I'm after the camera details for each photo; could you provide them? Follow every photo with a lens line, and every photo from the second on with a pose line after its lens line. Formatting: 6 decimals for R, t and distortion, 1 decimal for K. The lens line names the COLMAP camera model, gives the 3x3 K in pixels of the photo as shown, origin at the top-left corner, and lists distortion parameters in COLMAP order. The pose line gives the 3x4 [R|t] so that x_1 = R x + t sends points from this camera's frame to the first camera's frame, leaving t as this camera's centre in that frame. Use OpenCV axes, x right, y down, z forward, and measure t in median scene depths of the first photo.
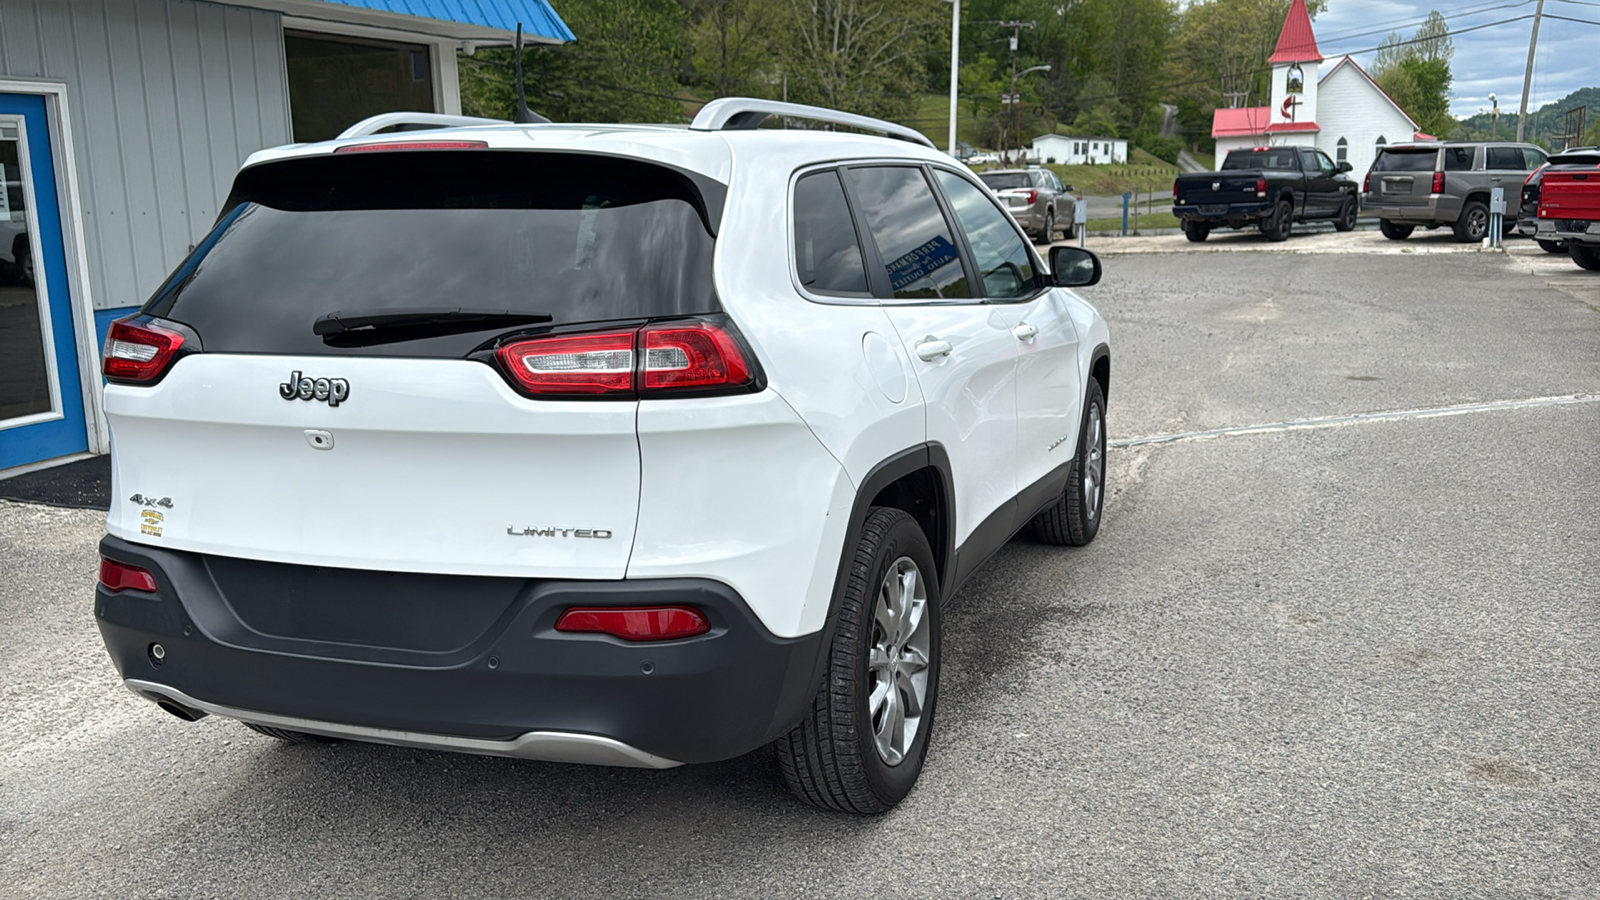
lens RADIAL K [[1373.5, 0, 819.1], [0, 1373.5, 464.3], [0, 0, 1]] dist [0.123272, -0.216134]
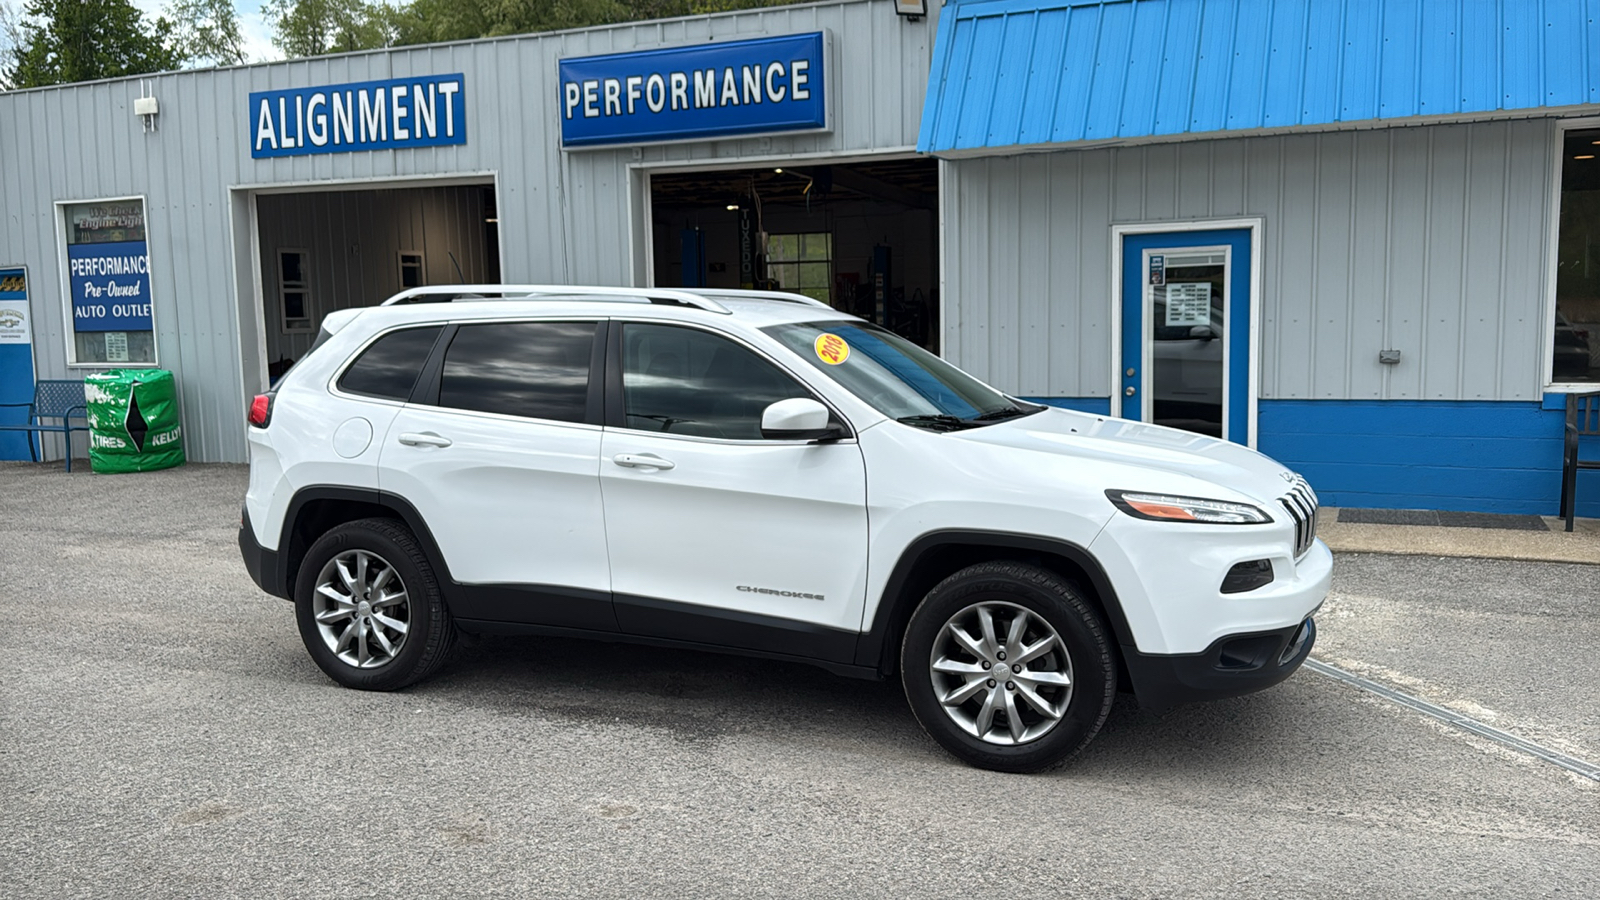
lens RADIAL K [[1373.5, 0, 804.7], [0, 1373.5, 460.6], [0, 0, 1]] dist [0.123272, -0.216134]
pose [[-0.043505, 0.132725, -0.990198, 1.180413], [-0.176627, 0.974502, 0.138381, -0.257265], [0.983316, 0.180916, -0.018953, 1.053743]]
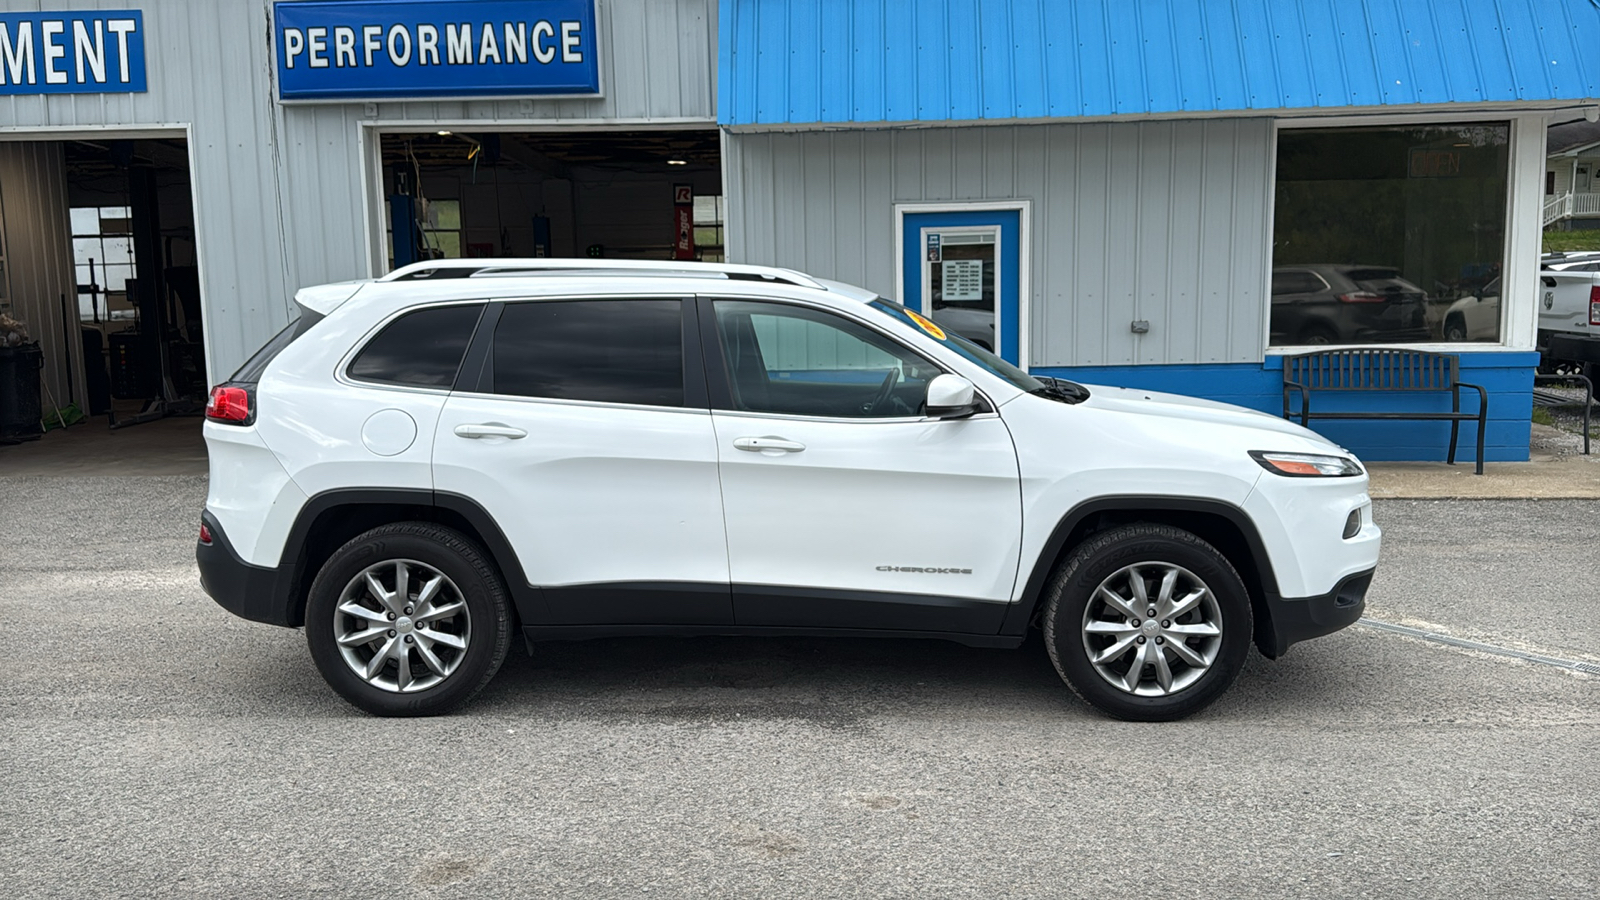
lens RADIAL K [[1373.5, 0, 803.0], [0, 1373.5, 463.9], [0, 0, 1]] dist [0.123272, -0.216134]
pose [[0.319984, 0.146964, -0.935955, 1.096033], [-0.175740, 0.979958, 0.093792, -0.173504], [0.930981, 0.134473, 0.339399, 0.592272]]
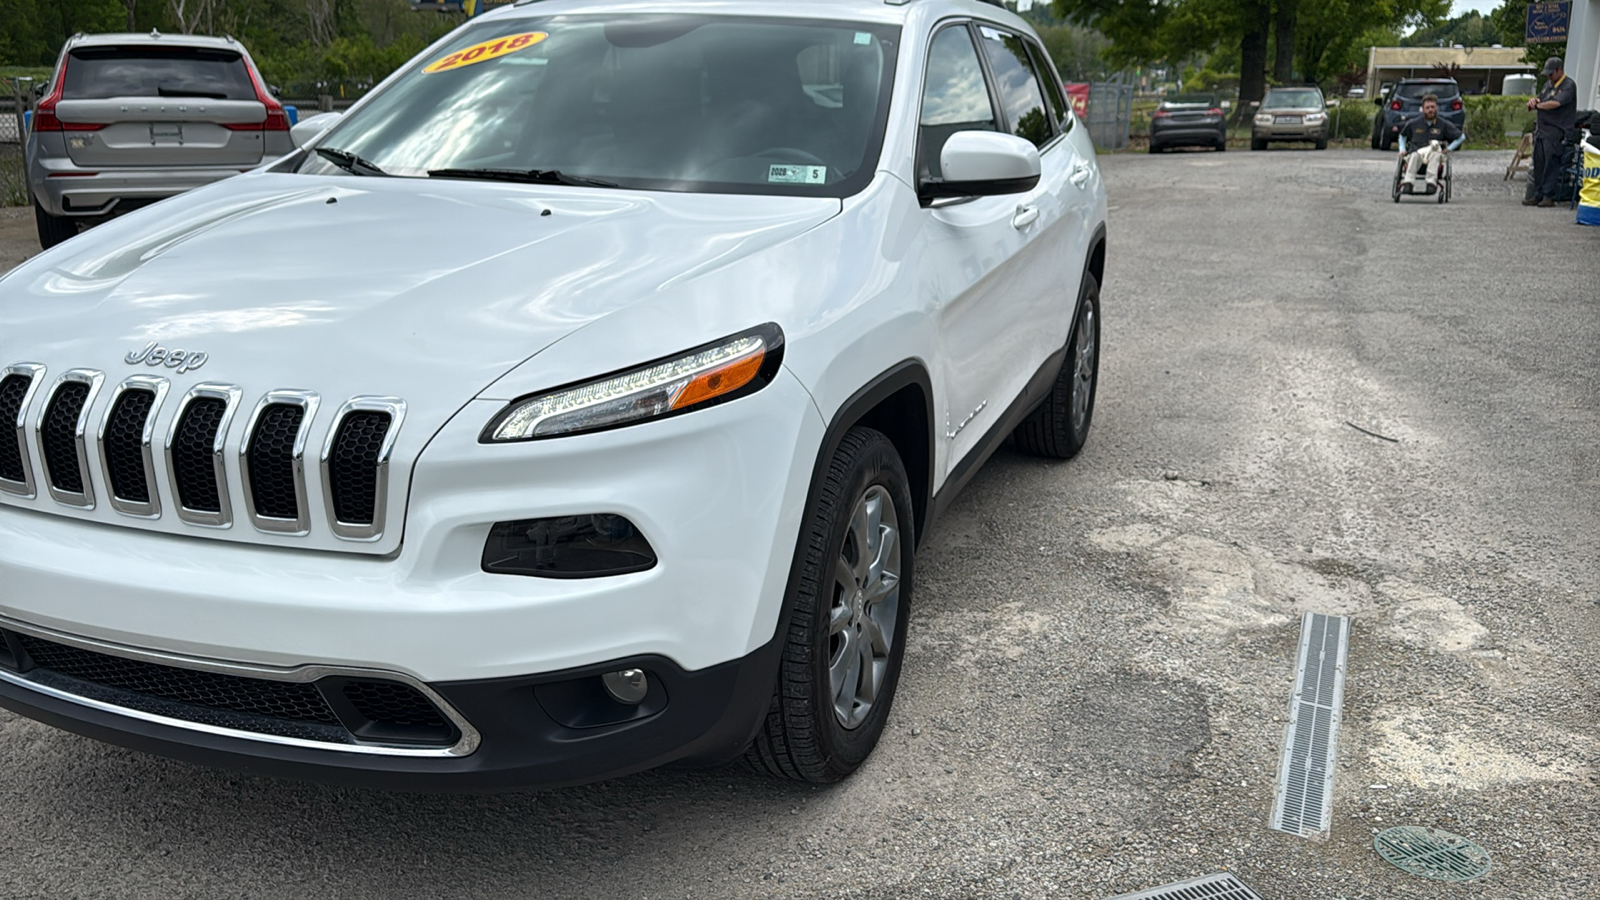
lens RADIAL K [[1373.5, 0, 814.9], [0, 1373.5, 459.5], [0, 0, 1]] dist [0.123272, -0.216134]
pose [[-0.999892, 0.013020, -0.006823, -0.082244], [0.008684, 0.897696, 0.440531, -0.330411], [0.011861, 0.440424, -0.897712, 1.815600]]
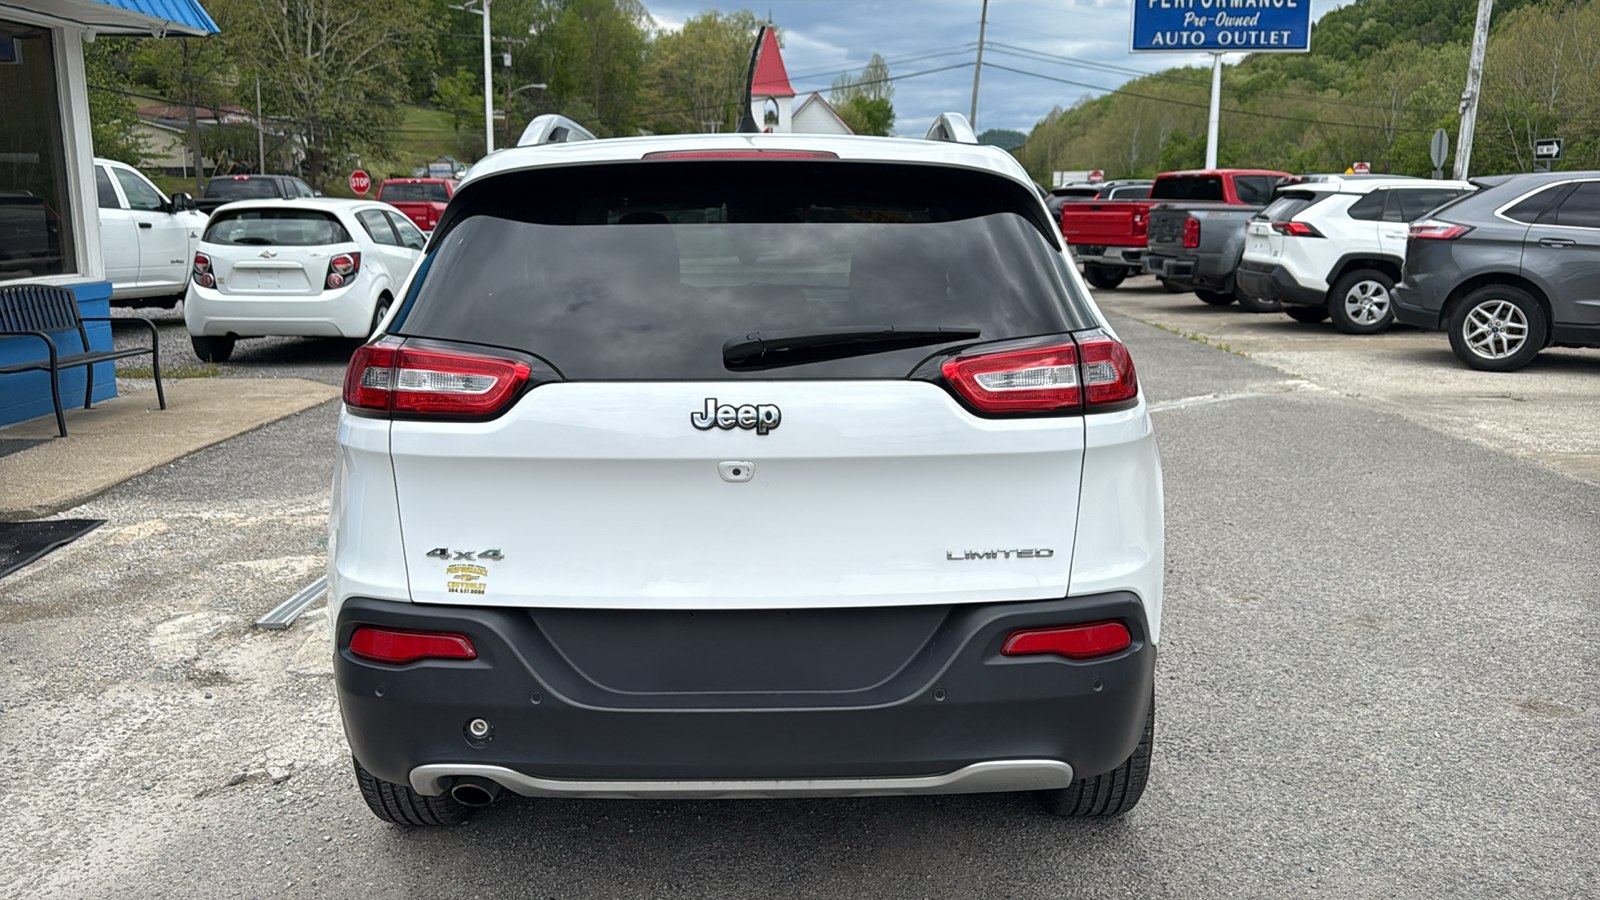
lens RADIAL K [[1373.5, 0, 804.1], [0, 1373.5, 456.9], [0, 0, 1]] dist [0.123272, -0.216134]
pose [[0.936657, -0.045177, 0.347323, -0.348723], [0.051380, 0.998642, -0.008665, -0.009517], [-0.346460, 0.025961, 0.937705, 0.072171]]
